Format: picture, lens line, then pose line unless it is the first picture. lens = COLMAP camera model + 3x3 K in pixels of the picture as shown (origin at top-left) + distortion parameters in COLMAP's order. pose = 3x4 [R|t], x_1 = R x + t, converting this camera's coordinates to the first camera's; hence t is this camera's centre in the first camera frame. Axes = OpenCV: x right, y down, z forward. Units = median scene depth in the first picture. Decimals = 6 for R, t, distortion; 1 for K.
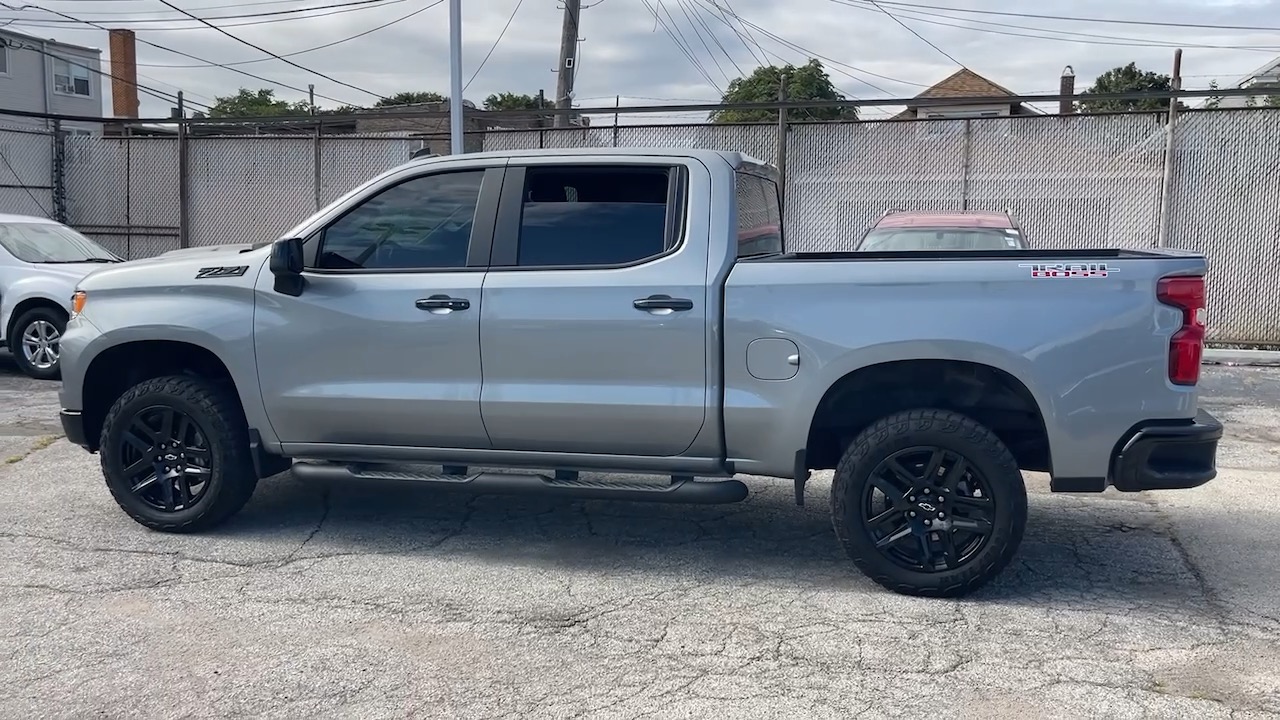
lens RADIAL K [[1117.2, 0, 641.9], [0, 1117.2, 362.5], [0, 0, 1]] dist [0.045061, -0.039129]
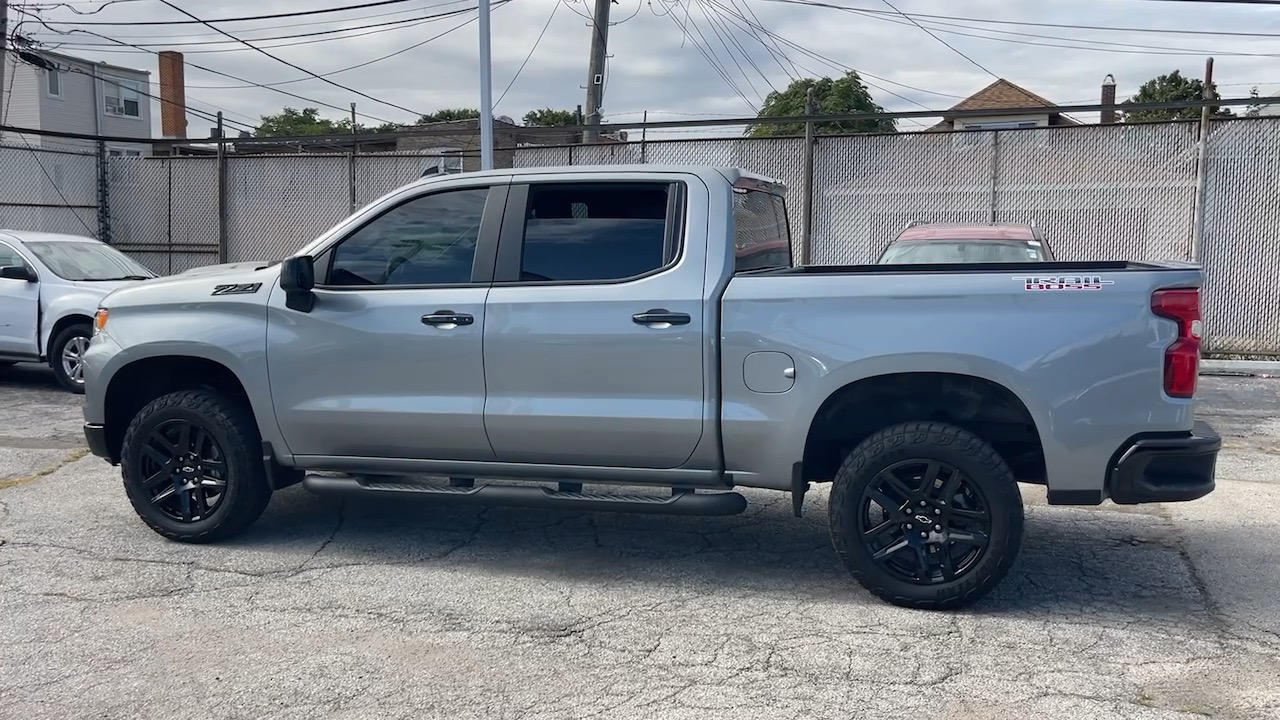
lens RADIAL K [[1117.2, 0, 640.6], [0, 1117.2, 364.3], [0, 0, 1]] dist [0.045061, -0.039129]
pose [[0.999254, -0.002934, -0.038498, 0.035065], [0.002533, 0.999942, -0.010477, 0.000111], [0.038526, 0.010372, 0.999204, -0.010938]]
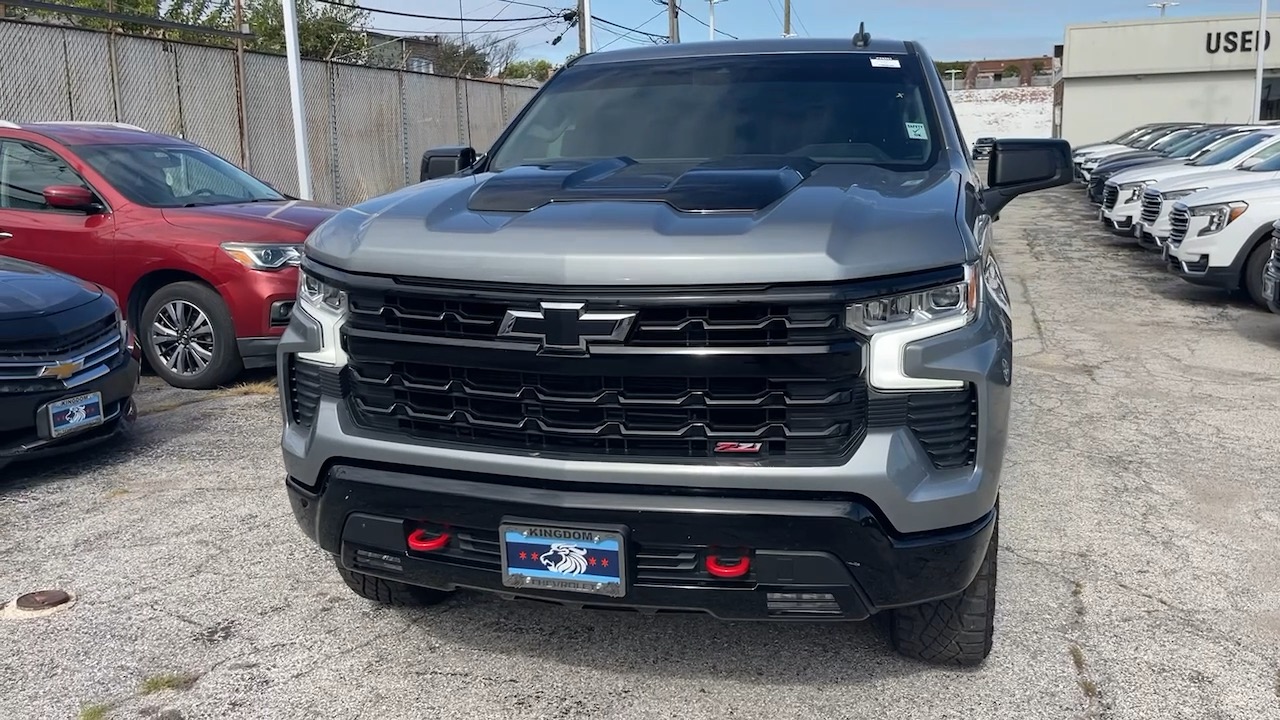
lens RADIAL K [[1117.2, 0, 636.0], [0, 1117.2, 351.0], [0, 0, 1]] dist [0.045061, -0.039129]
pose [[0.018540, -0.179804, 0.983528, -1.018553], [0.134122, 0.975253, 0.175763, -0.134052], [-0.990791, 0.128654, 0.042197, 1.184587]]
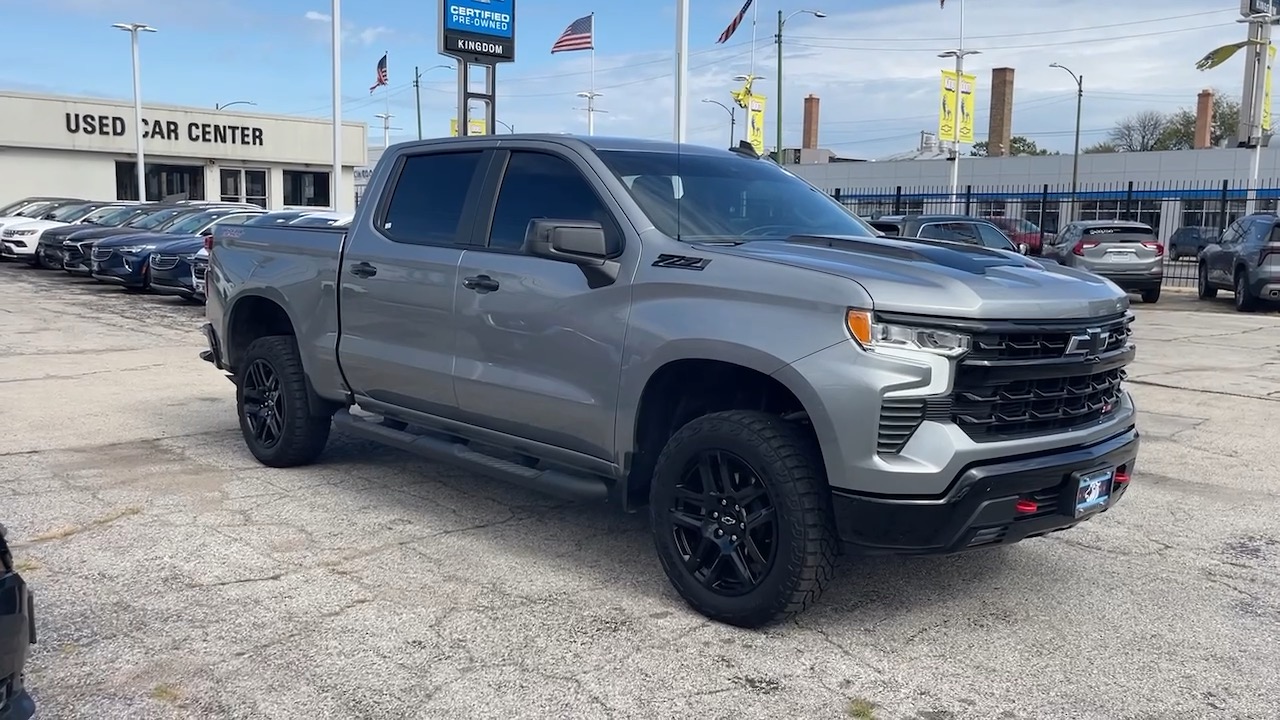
lens RADIAL K [[1117.2, 0, 642.1], [0, 1117.2, 356.8], [0, 0, 1]] dist [0.045061, -0.039129]
pose [[-0.858404, -0.080926, 0.506551, -0.676385], [0.033773, 0.976419, 0.213224, -0.228571], [-0.511861, 0.200140, -0.835429, 2.025150]]
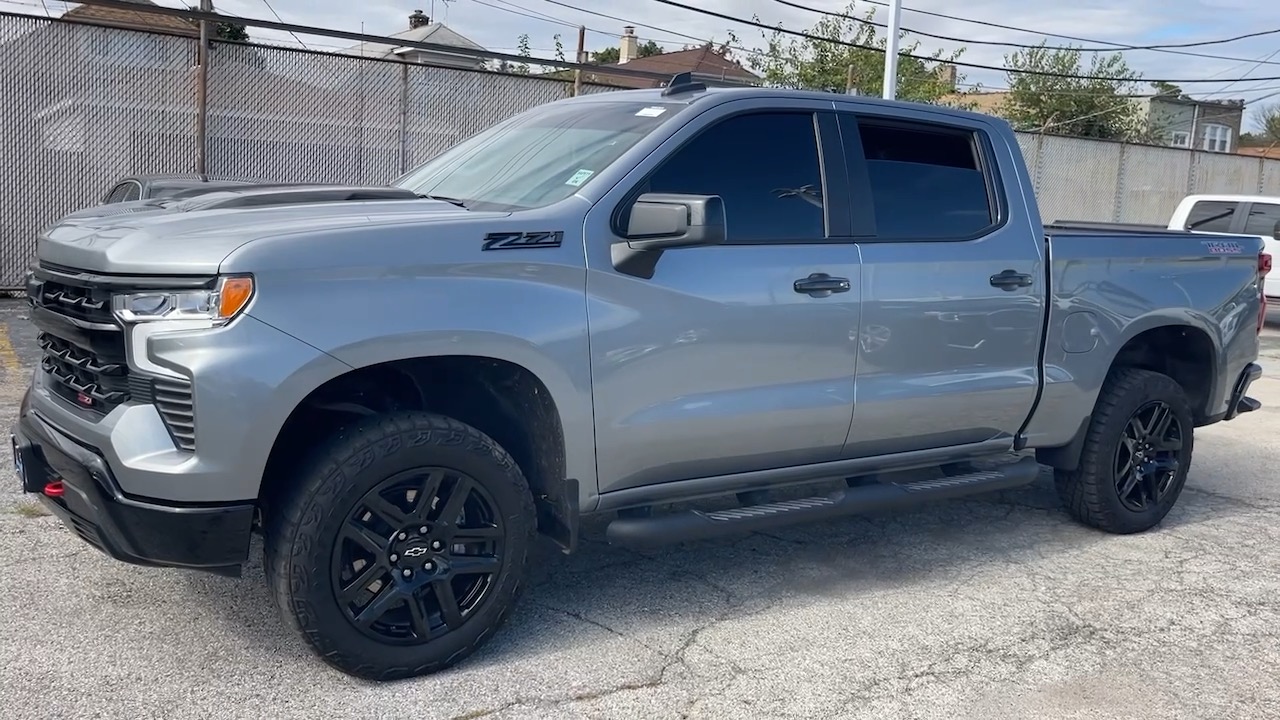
lens RADIAL K [[1117.2, 0, 638.1], [0, 1117.2, 359.8], [0, 0, 1]] dist [0.045061, -0.039129]
pose [[0.663455, -0.074703, 0.744478, -0.805622], [0.036894, 0.997059, 0.067169, -0.053915], [-0.747306, -0.017097, 0.664260, 0.543699]]
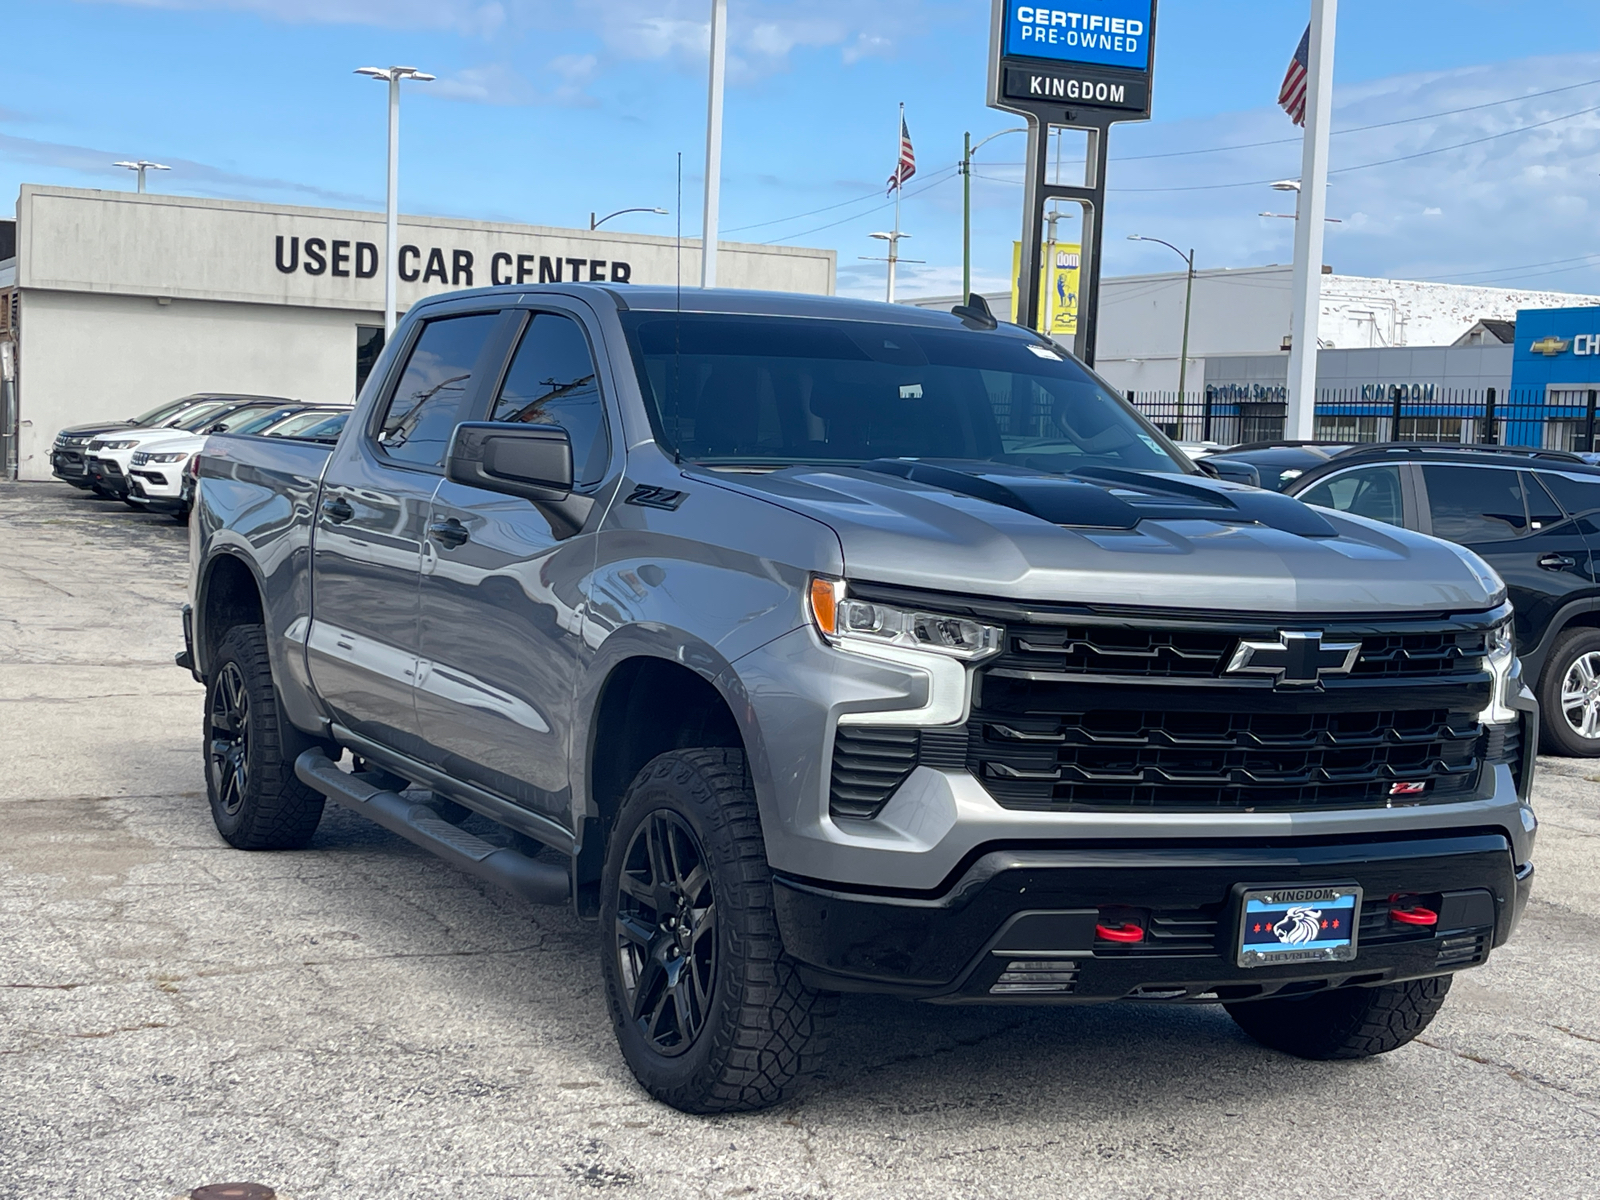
lens RADIAL K [[2470.5, 0, 793.5], [0, 2470.5, 606.8], [0, 0, 1]] dist [0.072413, 0.000000]
pose [[-0.672668, -0.079370, 0.735676, -1.111493], [0.039606, 0.988943, 0.142908, -0.226206], [-0.738884, 0.125267, -0.662087, 1.993700]]
